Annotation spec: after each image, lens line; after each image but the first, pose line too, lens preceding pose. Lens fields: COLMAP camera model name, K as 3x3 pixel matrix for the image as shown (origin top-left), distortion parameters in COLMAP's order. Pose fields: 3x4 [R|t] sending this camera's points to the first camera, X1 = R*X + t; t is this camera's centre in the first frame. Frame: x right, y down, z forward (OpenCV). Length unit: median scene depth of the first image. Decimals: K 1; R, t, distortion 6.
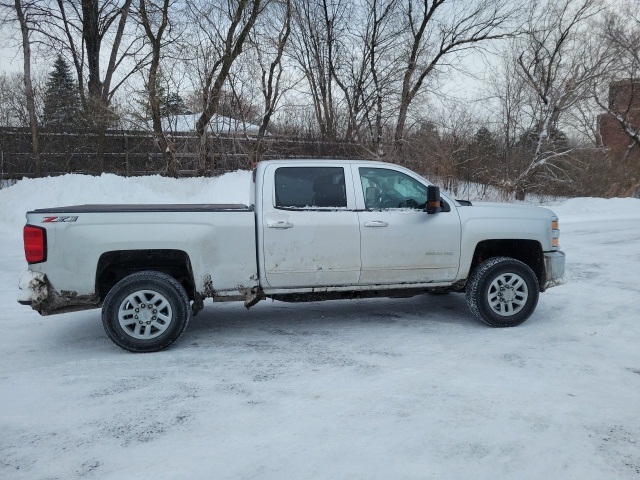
lens RADIAL K [[479.2, 0, 324.1], [0, 479.2, 229.4], [0, 0, 1]] dist [0.057128, -0.040154]
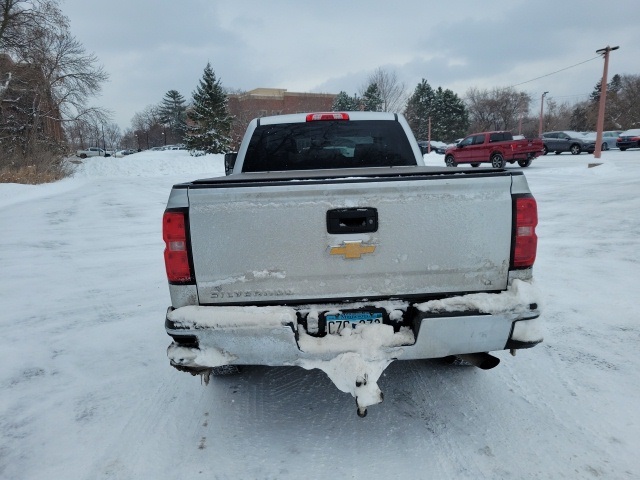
lens RADIAL K [[479.2, 0, 324.4], [0, 479.2, 238.4], [0, 0, 1]] dist [0.057128, -0.040154]
pose [[0.152940, -0.157463, 0.975610, -1.044777], [0.118403, 0.983032, 0.140100, -0.057184], [-0.981117, 0.094088, 0.168989, 1.017746]]
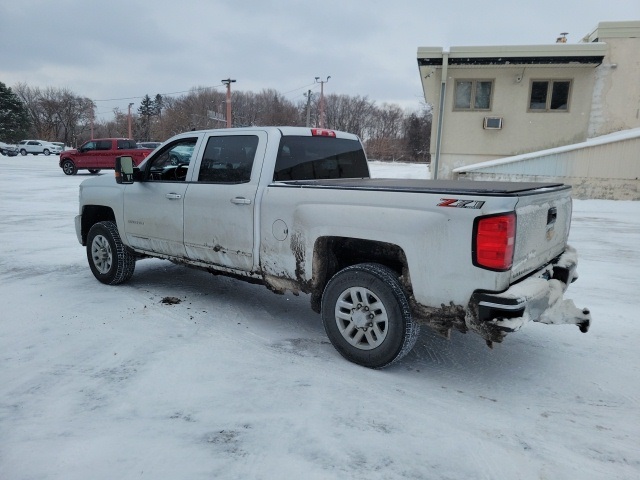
lens RADIAL K [[479.2, 0, 324.7], [0, 479.2, 227.9], [0, 0, 1]] dist [0.057128, -0.040154]
pose [[-0.659788, -0.103529, 0.744286, -0.910274], [0.056764, 0.980768, 0.186743, -0.143567], [-0.749305, 0.165459, -0.641222, 1.792944]]
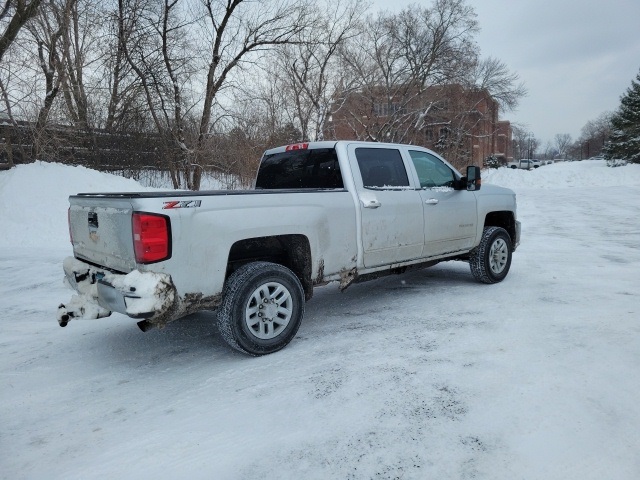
lens RADIAL K [[479.2, 0, 325.4], [0, 479.2, 228.9], [0, 0, 1]] dist [0.057128, -0.040154]
pose [[0.854731, -0.061309, 0.515438, -0.677960], [0.060899, 0.997987, 0.017720, 0.017650], [-0.515487, 0.016244, 0.856743, 0.181873]]
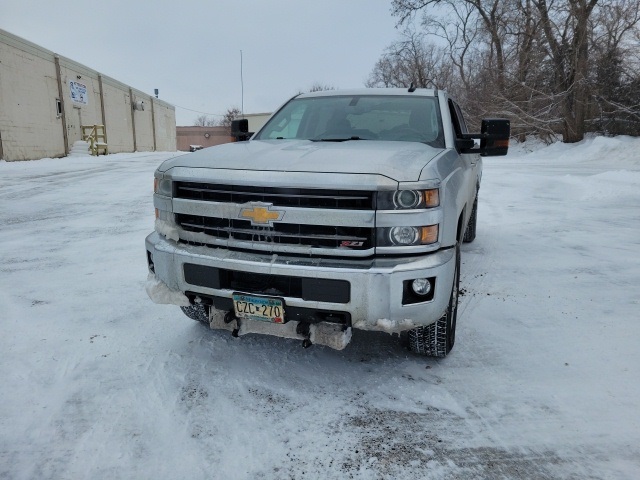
lens RADIAL K [[479.2, 0, 324.8], [0, 479.2, 231.5], [0, 0, 1]] dist [0.057128, -0.040154]
pose [[-0.501346, 0.170542, -0.848273, 0.952494], [-0.076937, 0.967713, 0.240026, -0.114942], [0.861819, 0.185600, -0.472038, 1.590474]]
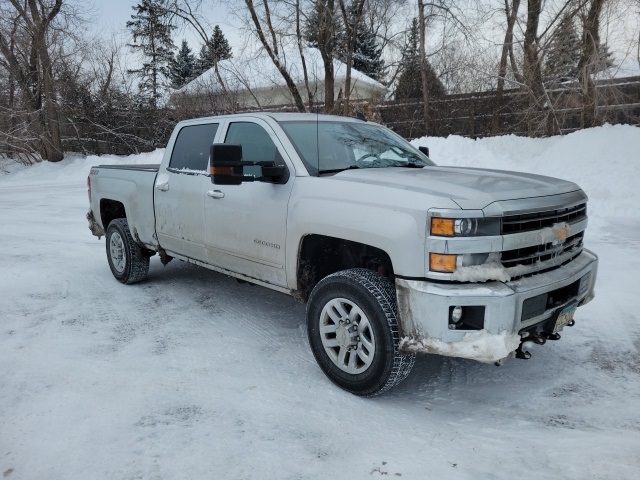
lens RADIAL K [[479.2, 0, 324.4], [0, 479.2, 227.6], [0, 0, 1]] dist [0.057128, -0.040154]
pose [[0.536685, 0.129957, -0.833715, 0.882799], [-0.067817, 0.991515, 0.110899, -0.056307], [0.841053, -0.002977, 0.540945, 0.722917]]
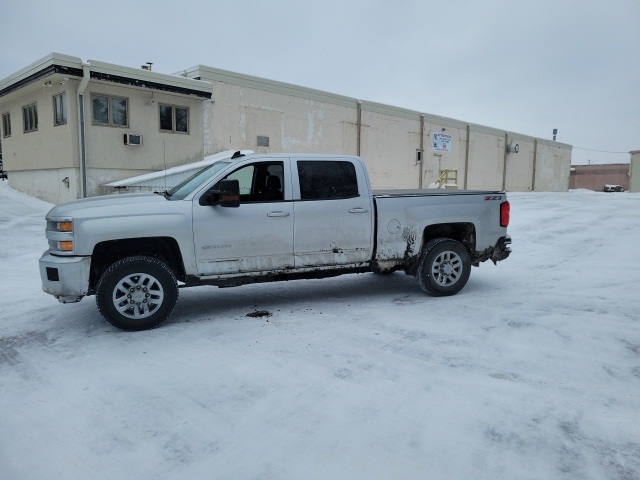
lens RADIAL K [[479.2, 0, 325.6], [0, 479.2, 233.5], [0, 0, 1]] dist [0.057128, -0.040154]
pose [[-0.982814, 0.033493, -0.181534, 0.131989], [-0.004471, 0.978794, 0.204797, -0.221196], [0.184544, 0.202089, -0.961823, 2.457894]]
